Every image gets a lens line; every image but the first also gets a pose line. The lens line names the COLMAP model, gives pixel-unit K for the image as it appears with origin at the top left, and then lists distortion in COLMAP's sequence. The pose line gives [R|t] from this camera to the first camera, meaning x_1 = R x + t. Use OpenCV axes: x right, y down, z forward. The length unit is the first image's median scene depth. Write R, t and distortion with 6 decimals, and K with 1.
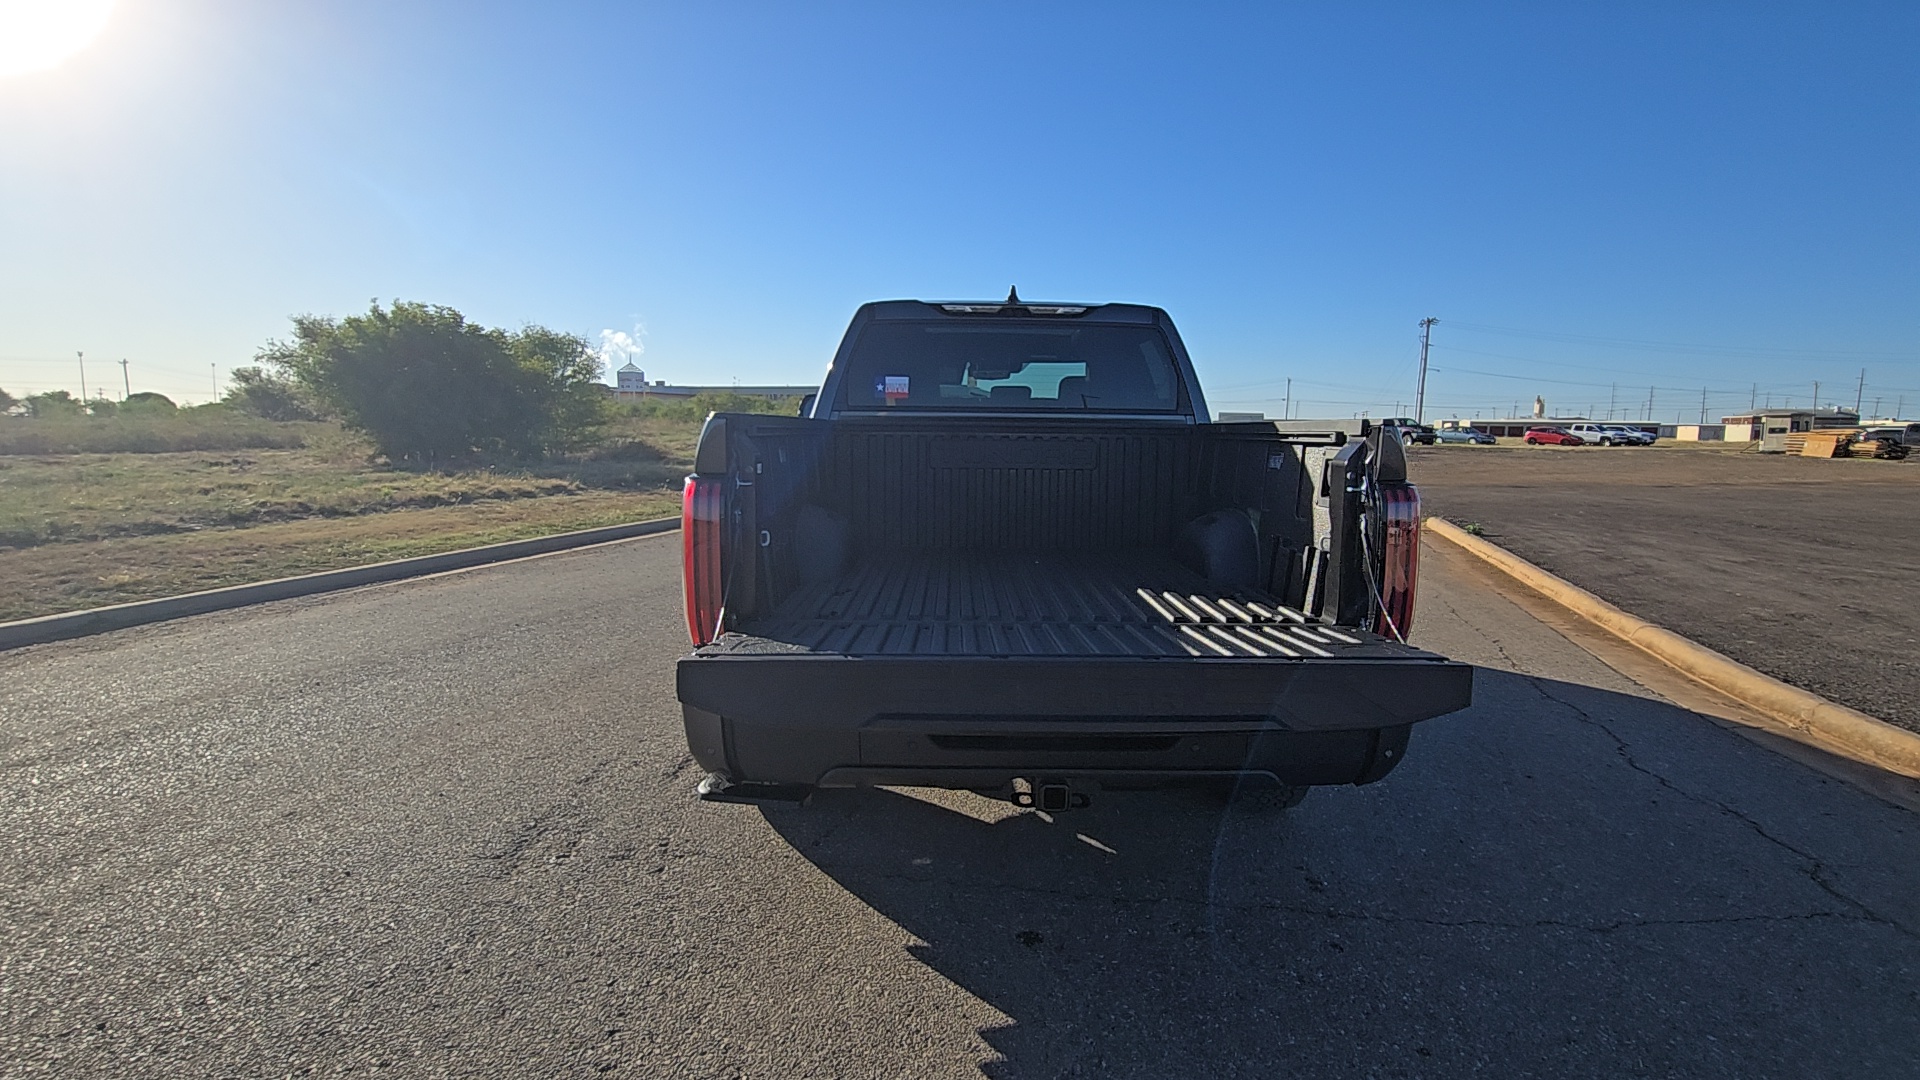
lens RADIAL K [[955.8, 0, 960.2], [0, 955.8, 564.7], [0, 0, 1]] dist [0.002027, -0.000169]
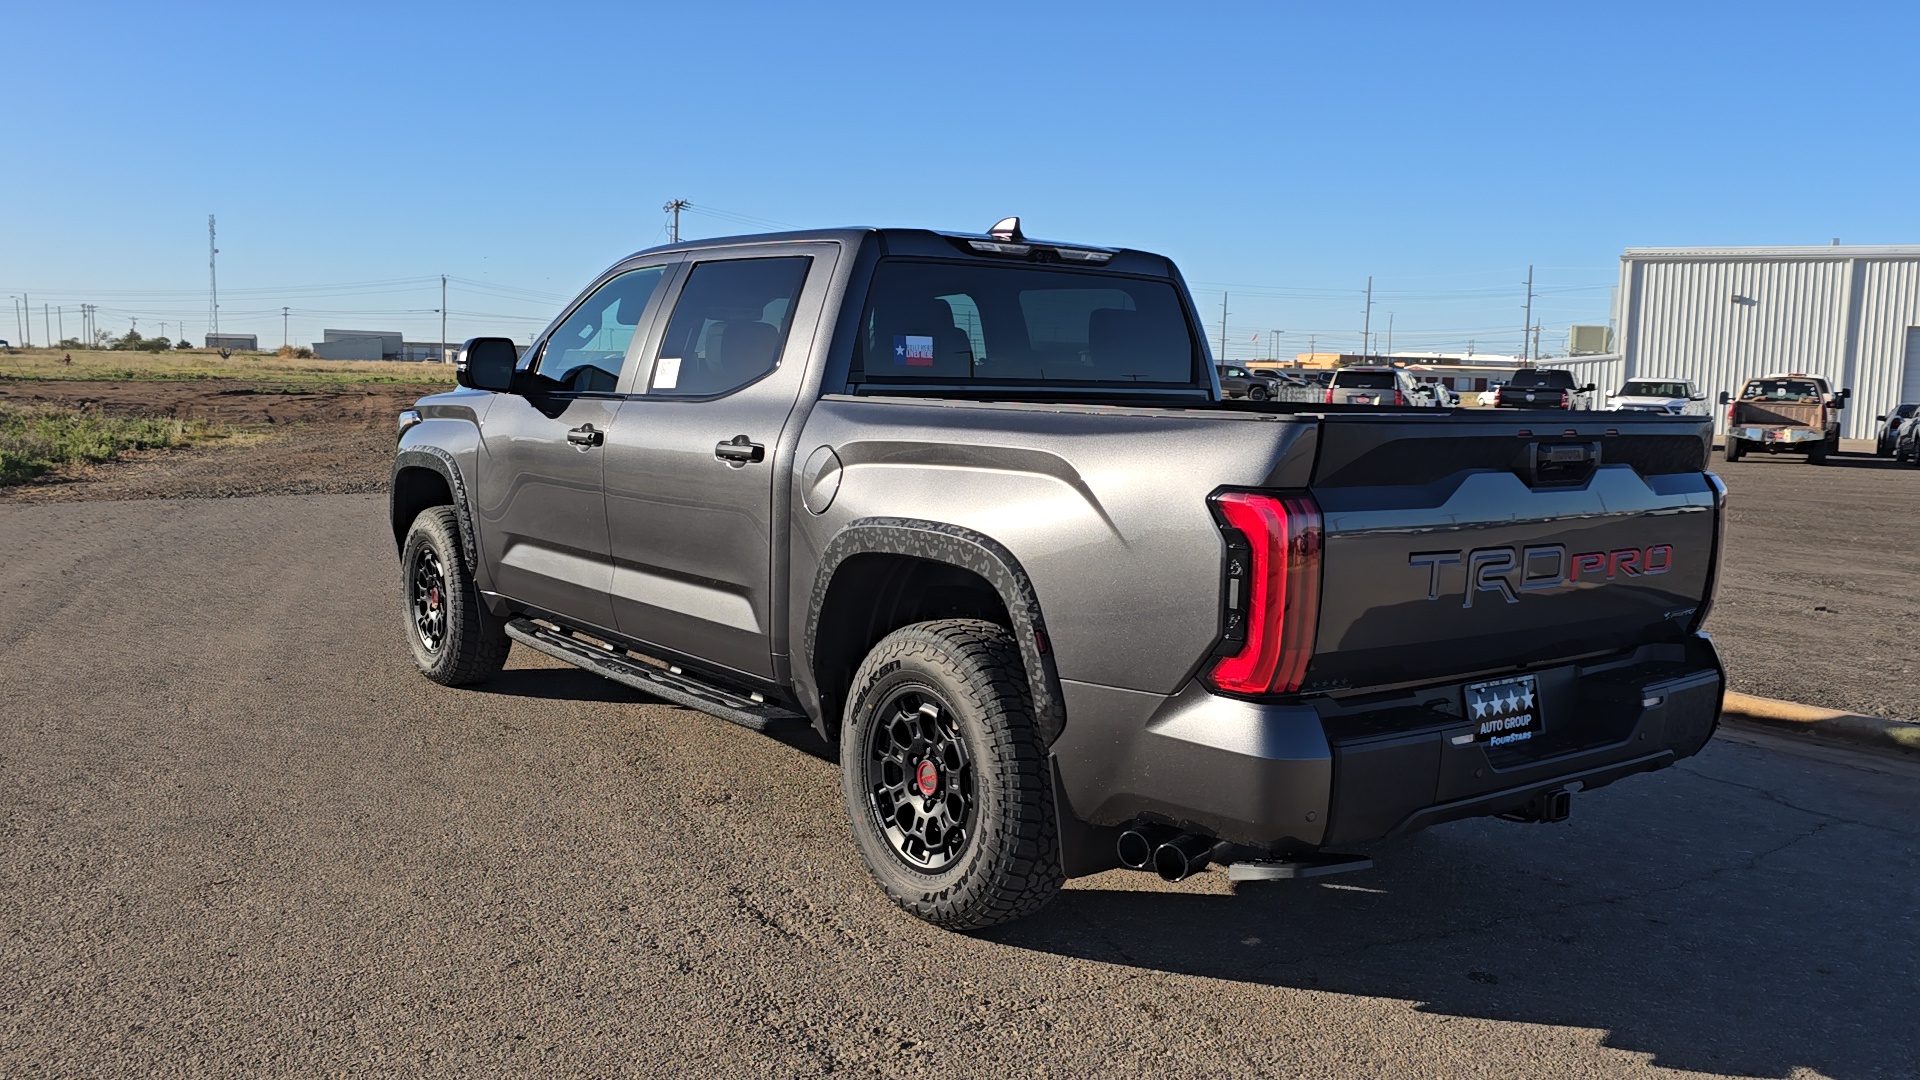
lens RADIAL K [[1578.0, 0, 927.4], [0, 1578.0, 539.3], [0, 0, 1]] dist [-0.000158, 0.007652]
pose [[0.811070, -0.055282, 0.582331, -0.763673], [0.070613, 0.997497, -0.003655, -0.038325], [-0.580672, 0.044085, 0.812943, 0.033458]]
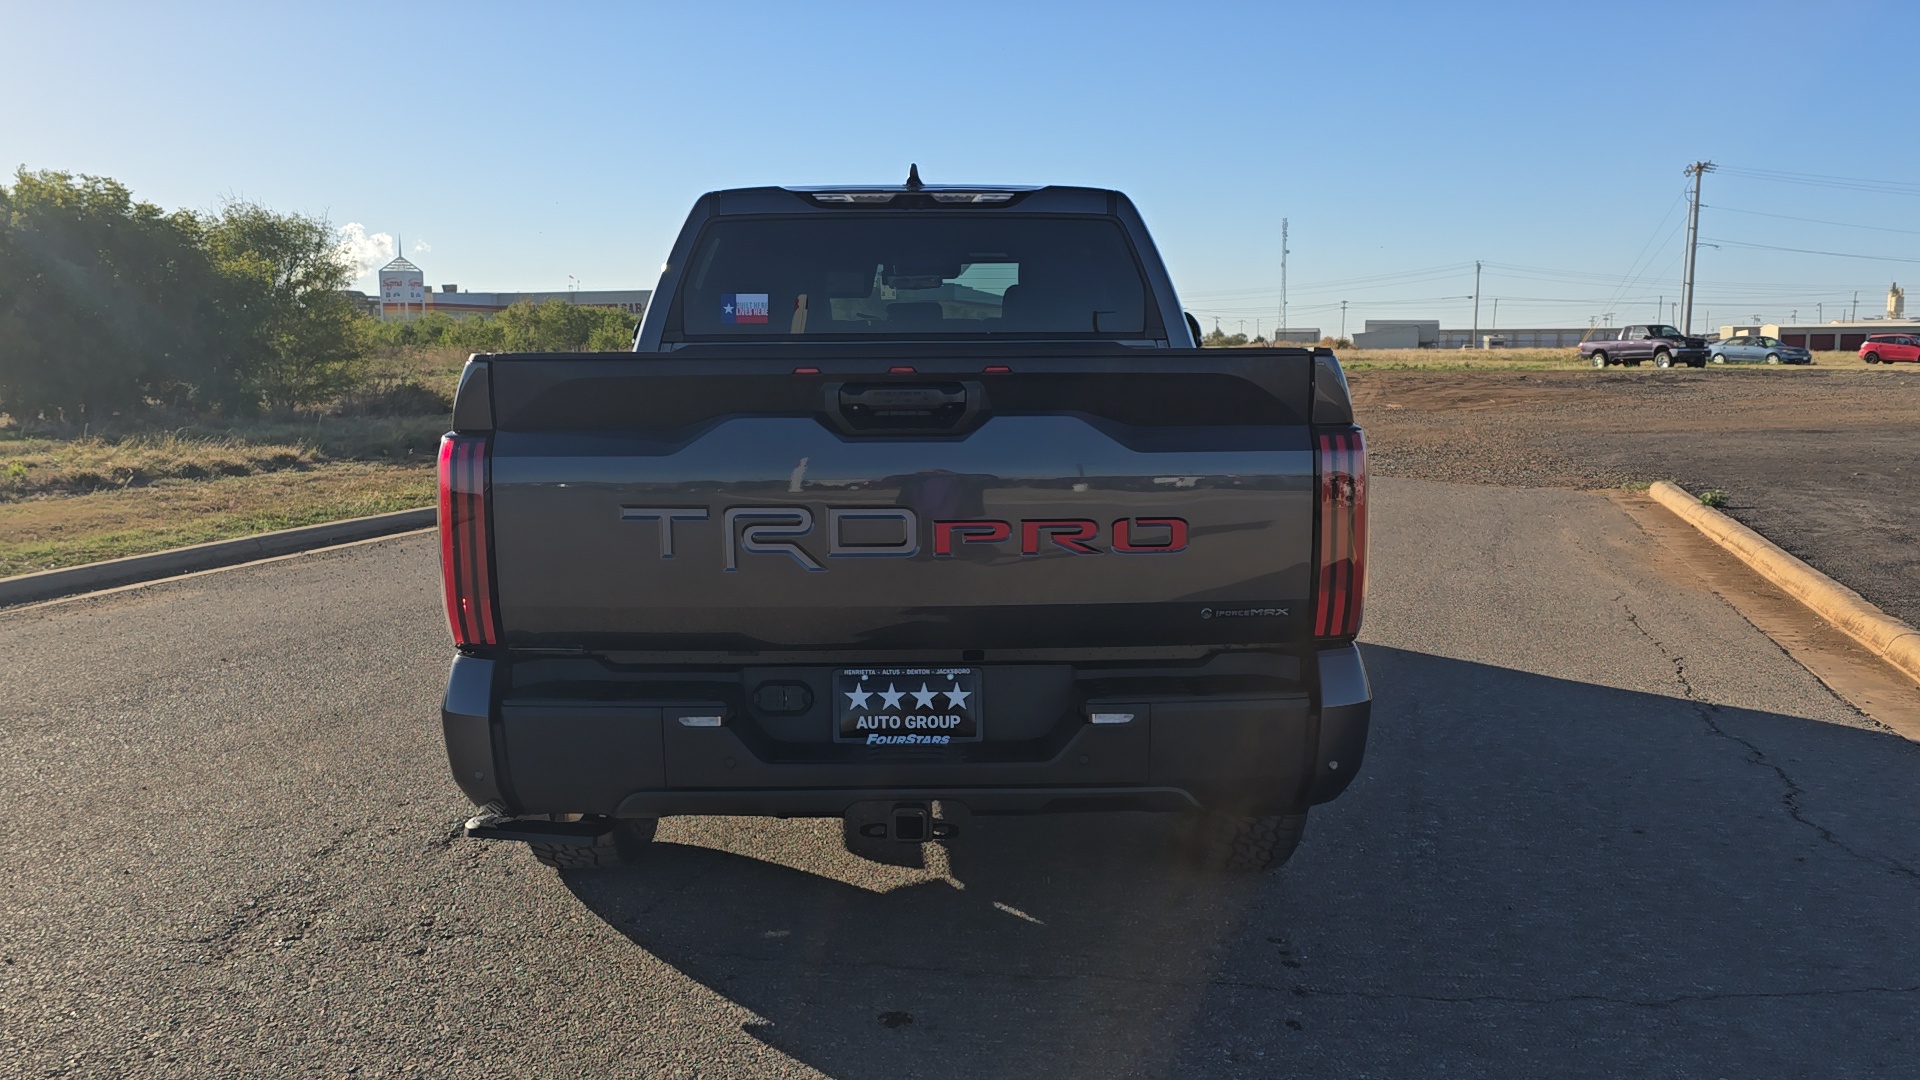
lens RADIAL K [[1578.0, 0, 965.5], [0, 1578.0, 541.0], [0, 0, 1]] dist [-0.000158, 0.007652]
pose [[0.999783, -0.018530, 0.009565, 0.079461], [0.018743, 0.999566, -0.022729, 0.020325], [-0.009140, 0.022903, 0.999696, -0.186824]]
